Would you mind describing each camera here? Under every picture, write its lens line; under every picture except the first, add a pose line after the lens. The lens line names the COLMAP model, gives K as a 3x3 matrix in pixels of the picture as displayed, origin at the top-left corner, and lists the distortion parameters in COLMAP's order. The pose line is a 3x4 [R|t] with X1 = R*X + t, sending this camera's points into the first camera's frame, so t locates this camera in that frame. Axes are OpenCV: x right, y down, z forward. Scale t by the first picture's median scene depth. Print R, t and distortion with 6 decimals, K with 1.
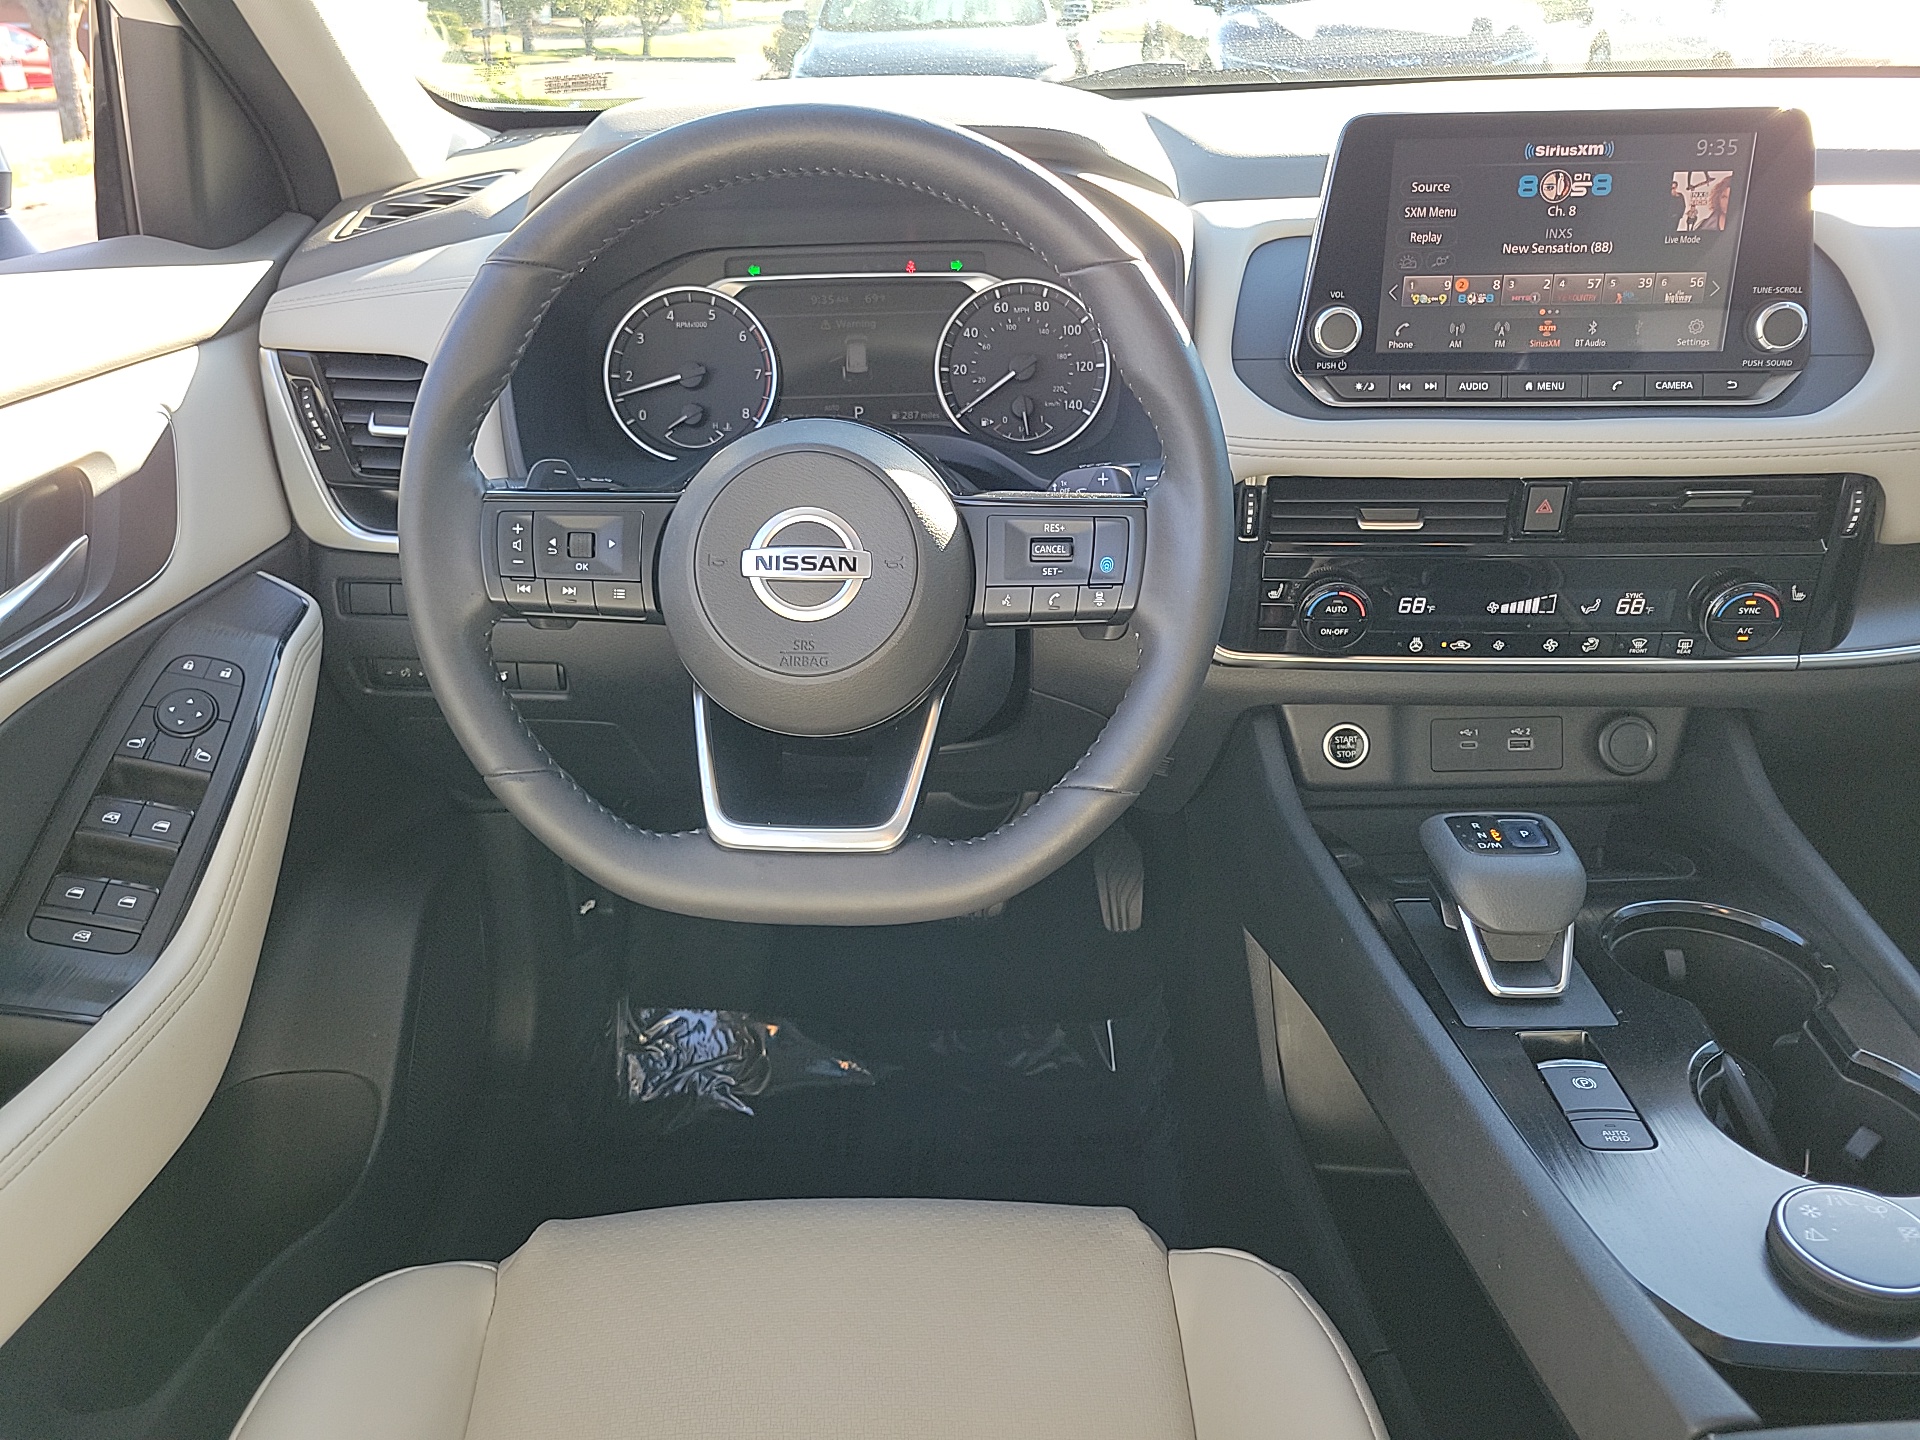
lens RADIAL K [[1443.1, 0, 940.1], [0, 1443.1, 712.6], [0, 0, 1]] dist [0.042360, -0.035553]
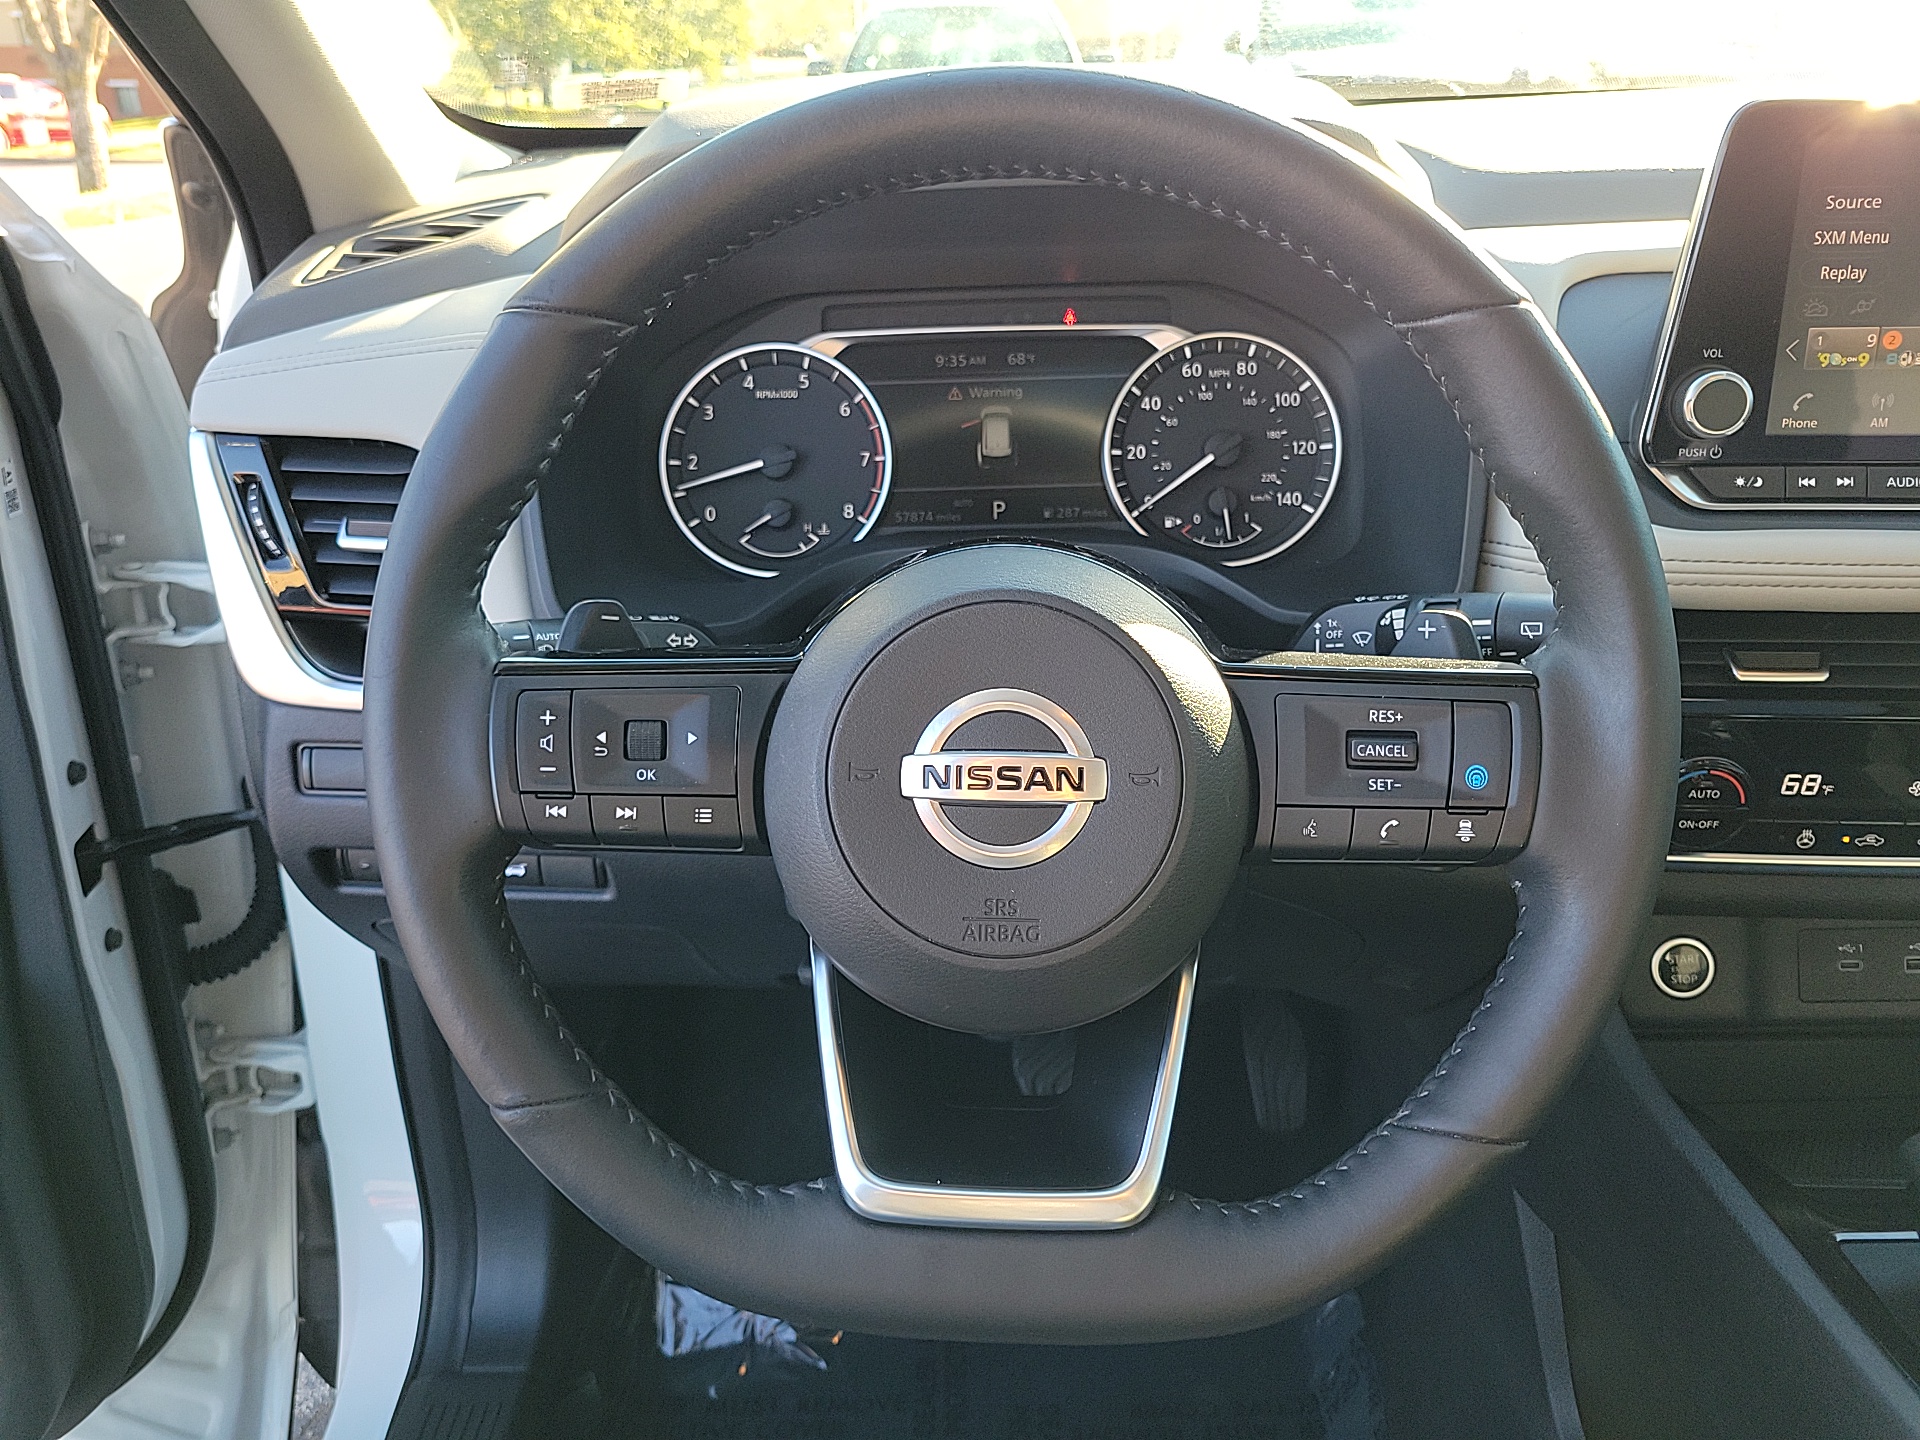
lens RADIAL K [[1458.4, 0, 959.8], [0, 1458.4, 703.1], [0, 0, 1]] dist [0.027738, -0.016998]
pose [[0.999995, -0.002512, 0.001963, -0.090389], [0.002593, 0.999092, -0.042536, -0.087002], [-0.001854, 0.042541, 0.999093, 0.288884]]
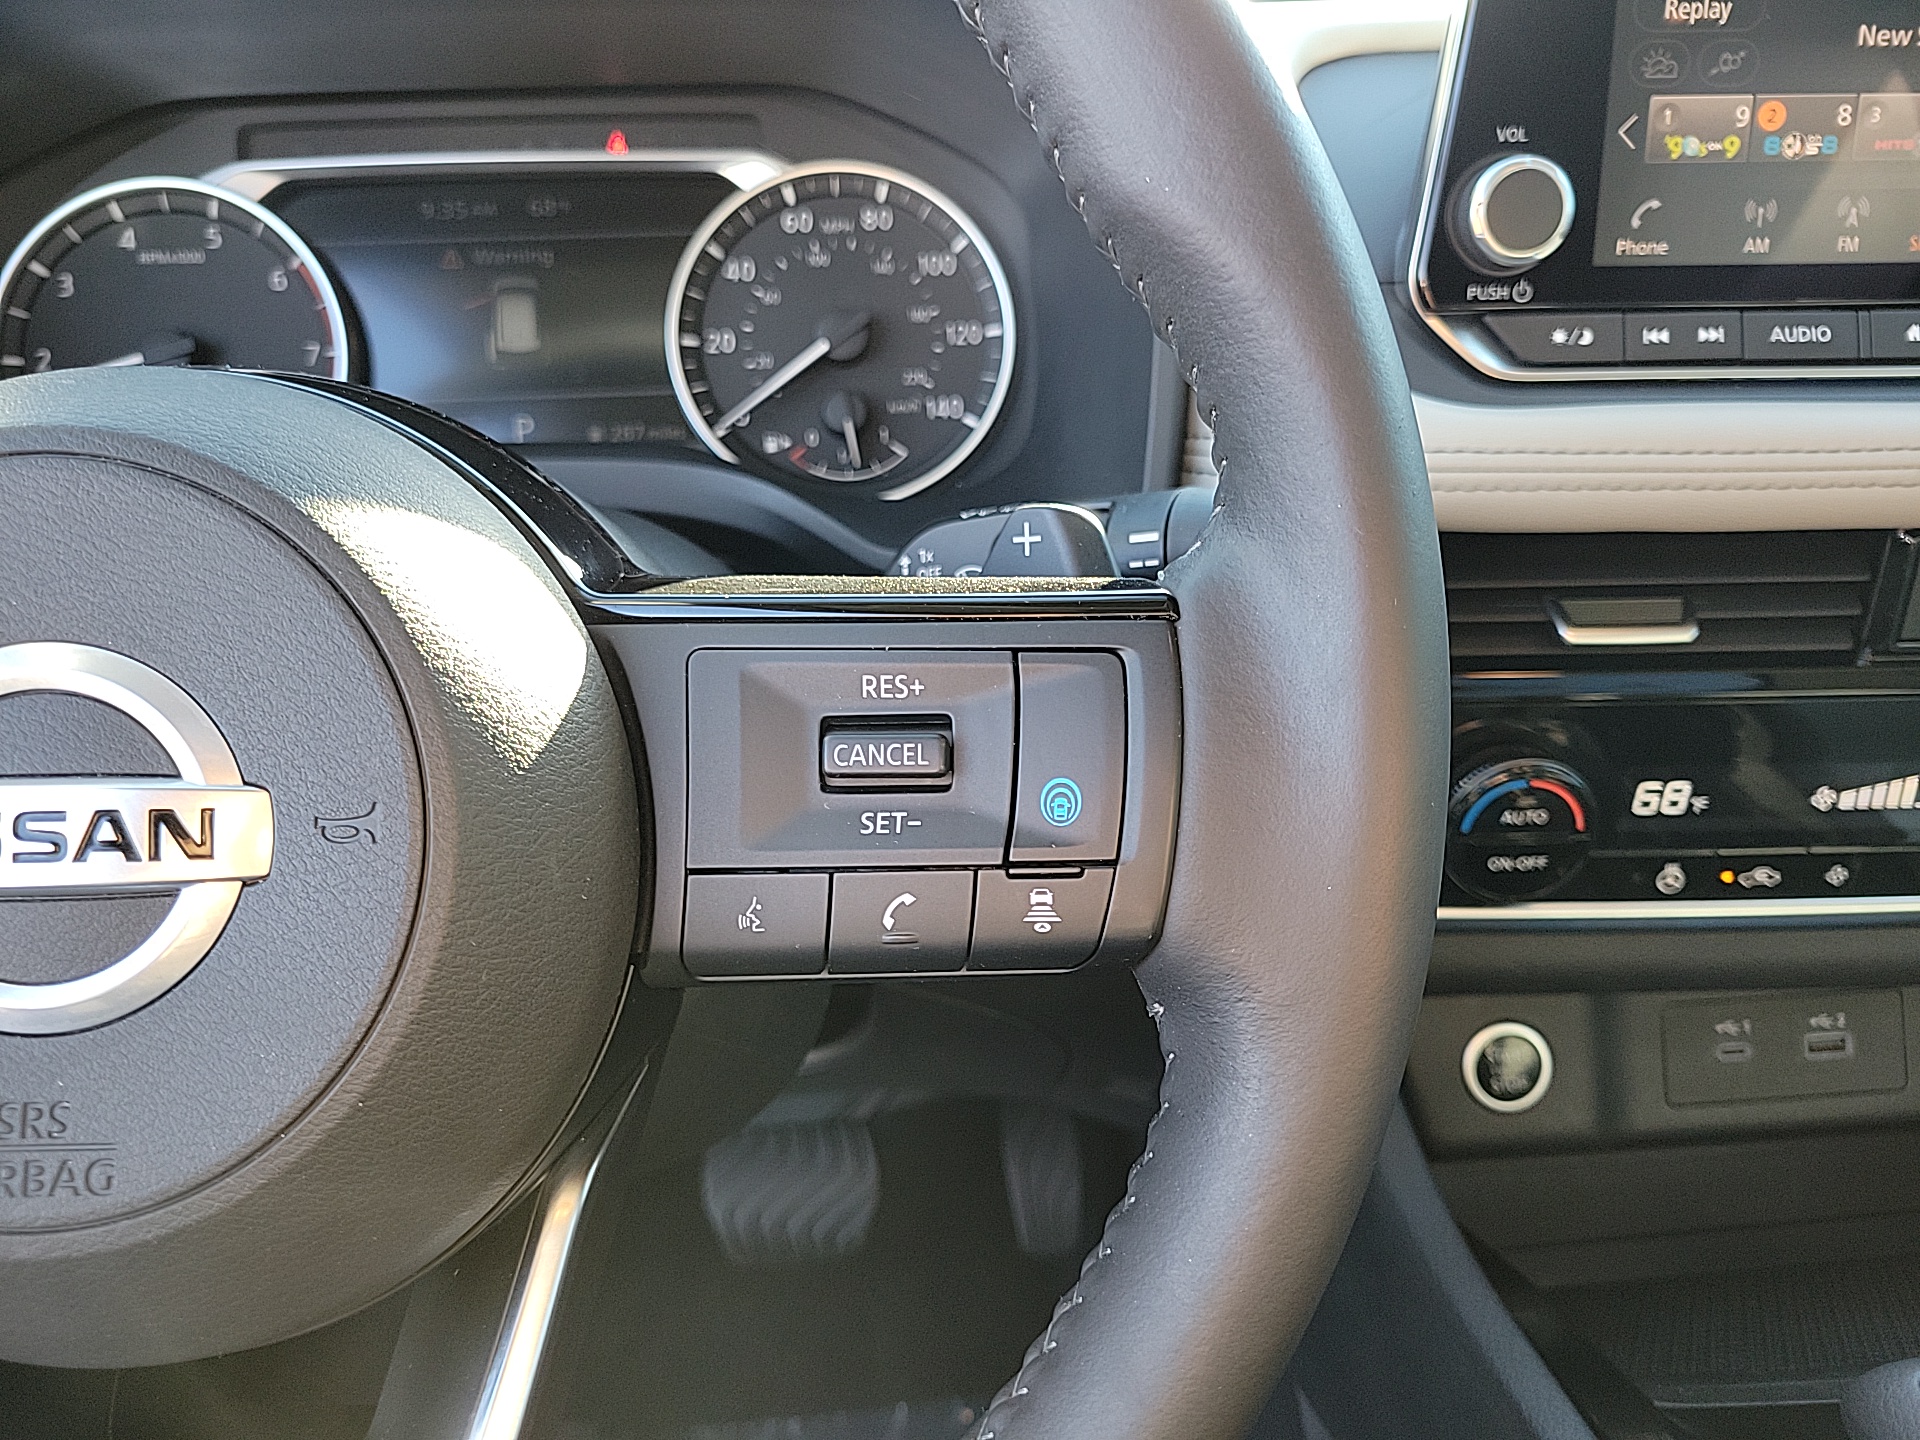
lens RADIAL K [[1485.6, 0, 960.0], [0, 1485.6, 720.0], [0, 0, 1]] dist [0.004036, -0.000738]
pose [[0.995281, -0.028718, 0.092688, 0.051748], [0.033982, 0.997868, -0.055724, -0.082764], [-0.090890, 0.058611, 0.994135, 0.547896]]
